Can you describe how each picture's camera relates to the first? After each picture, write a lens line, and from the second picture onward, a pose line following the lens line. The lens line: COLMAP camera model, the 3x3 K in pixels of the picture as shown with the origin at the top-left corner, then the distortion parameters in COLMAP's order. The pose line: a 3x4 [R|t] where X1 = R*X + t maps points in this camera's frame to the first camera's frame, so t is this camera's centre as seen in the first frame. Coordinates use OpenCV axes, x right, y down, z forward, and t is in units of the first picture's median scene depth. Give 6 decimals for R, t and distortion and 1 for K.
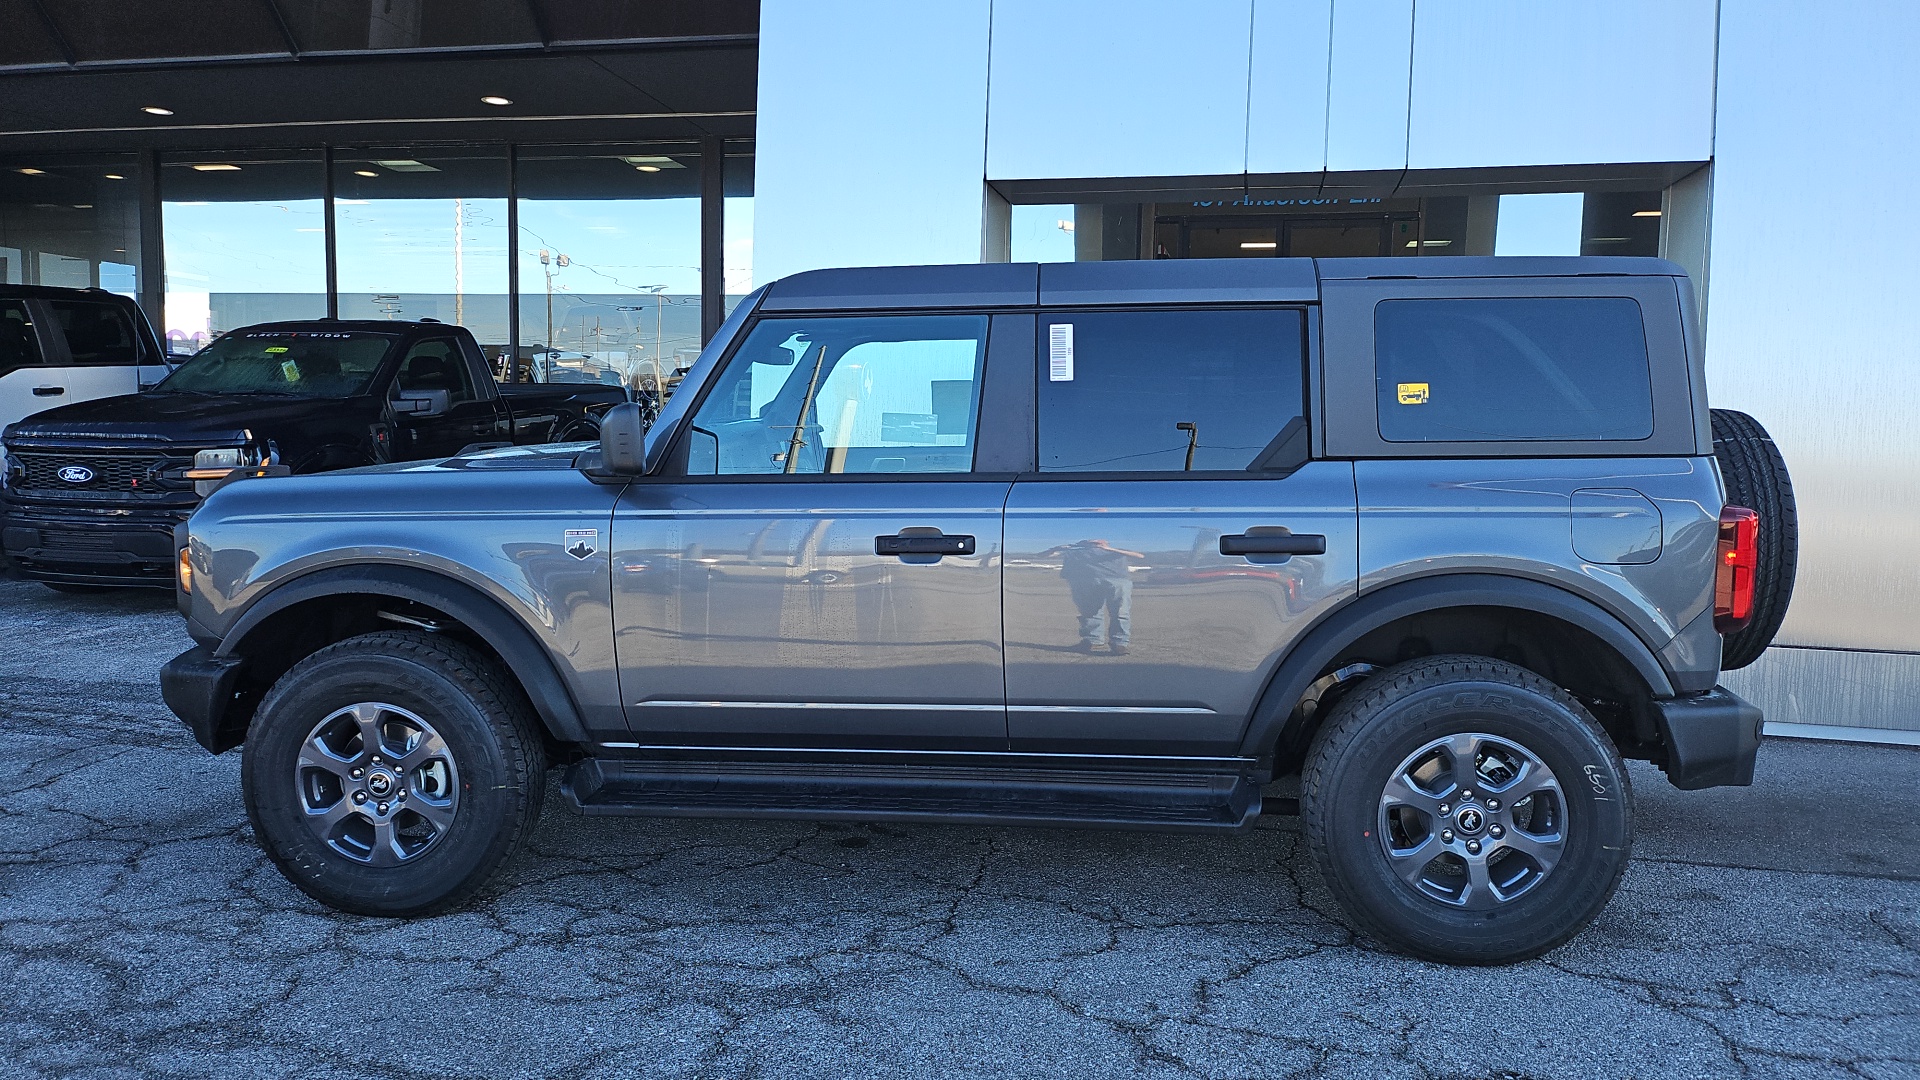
lens RADIAL K [[1363.6, 0, 945.0], [0, 1363.6, 544.9], [0, 0, 1]] dist [0.035861, -0.034425]
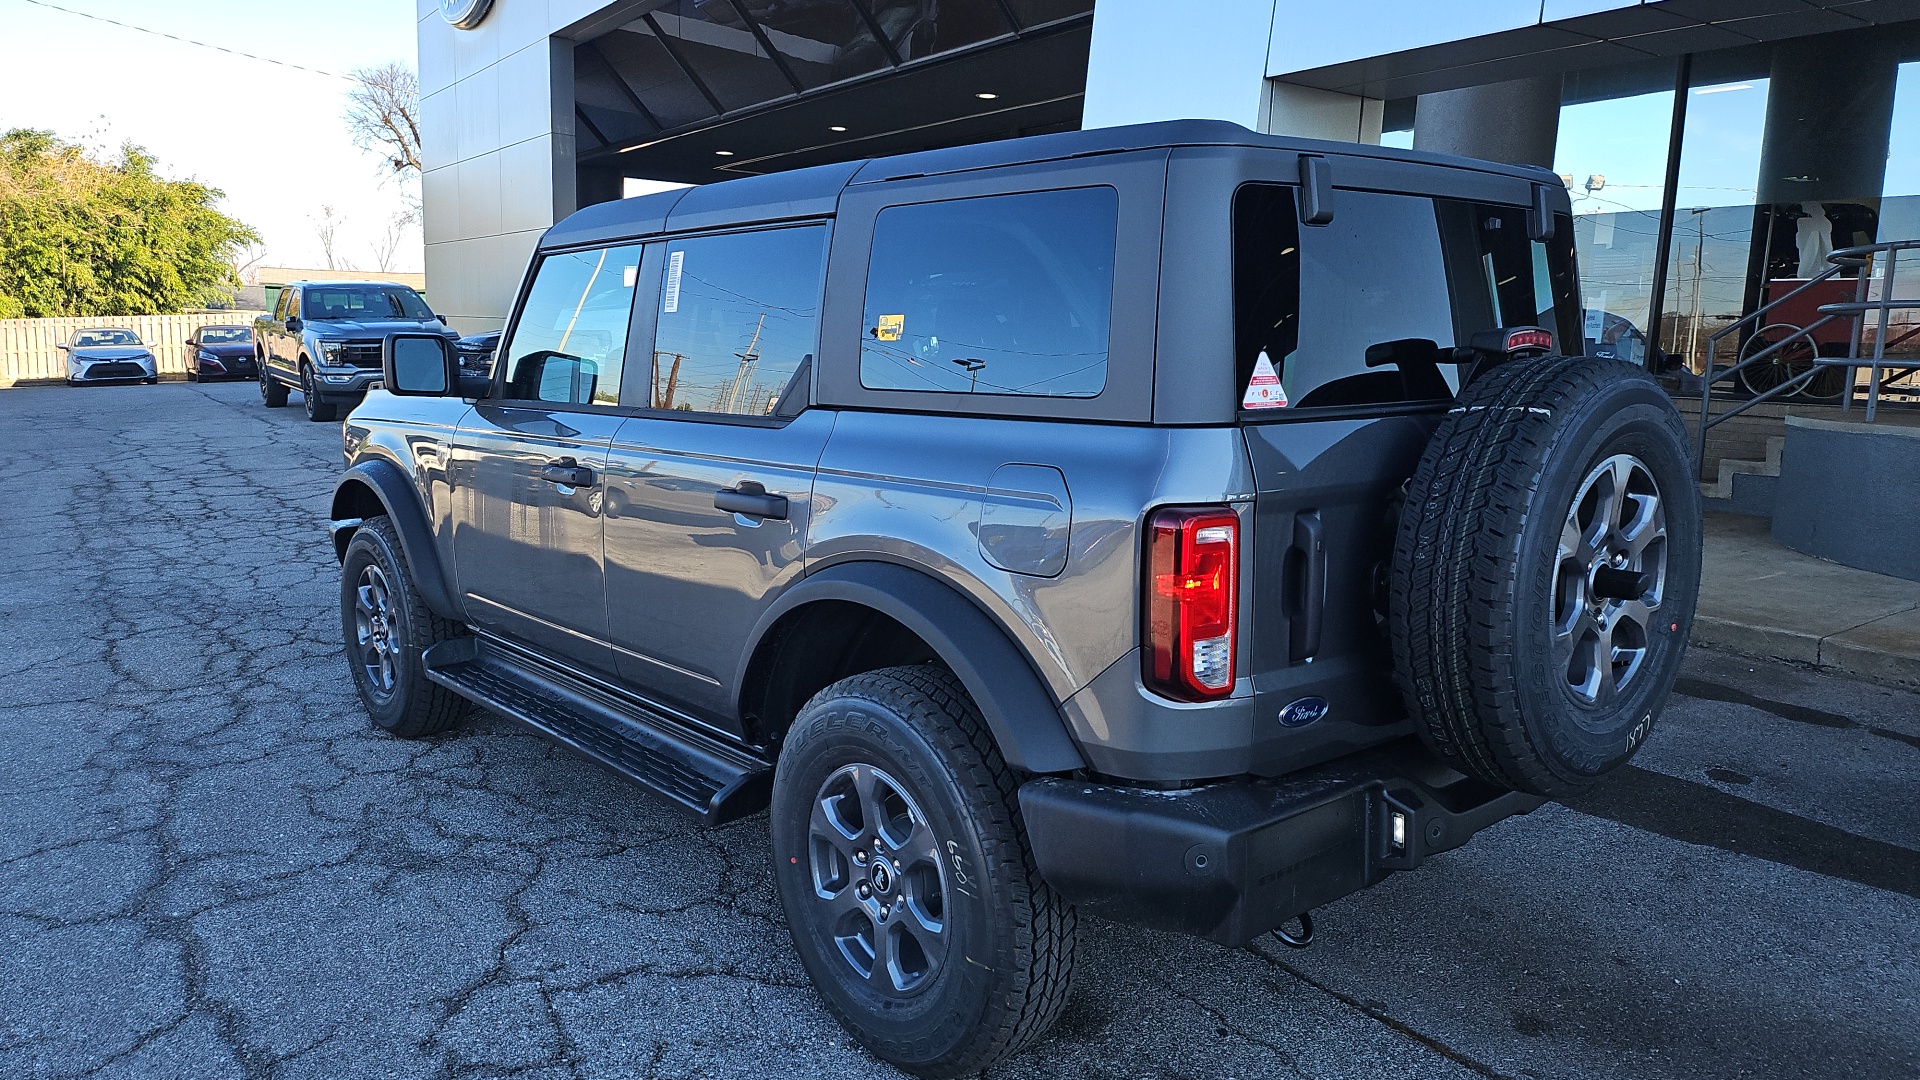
lens RADIAL K [[1363.6, 0, 974.1], [0, 1363.6, 531.5], [0, 0, 1]] dist [0.035861, -0.034425]
pose [[0.734482, 0.106510, -0.670218, 0.921444], [-0.087171, 0.994233, 0.062472, -0.048112], [0.673006, 0.012539, 0.739530, 0.457791]]
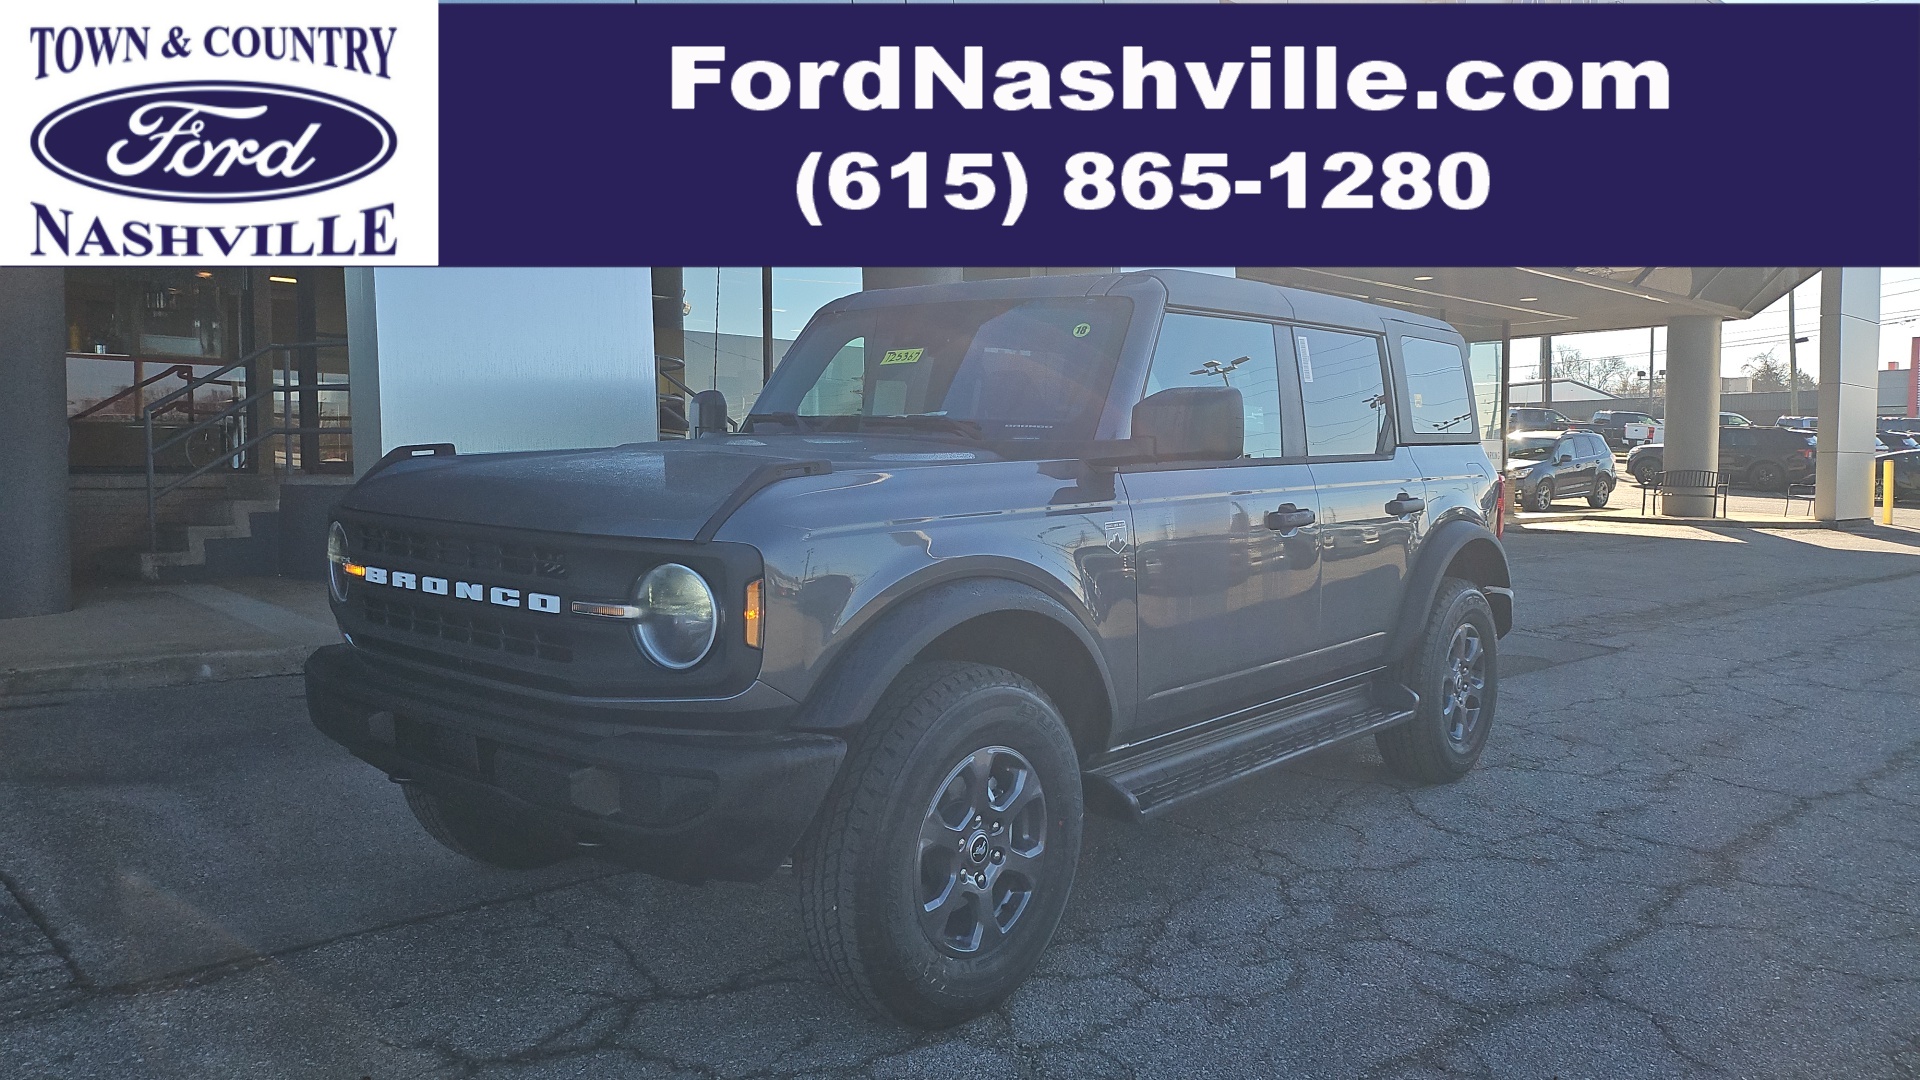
lens RADIAL K [[1363.6, 0, 955.7], [0, 1363.6, 536.4], [0, 0, 1]] dist [0.035861, -0.034425]
pose [[0.562121, -0.053152, 0.825345, -1.167823], [0.085262, 0.996340, 0.006094, -0.017121], [-0.822648, 0.066945, 0.564596, 0.591938]]
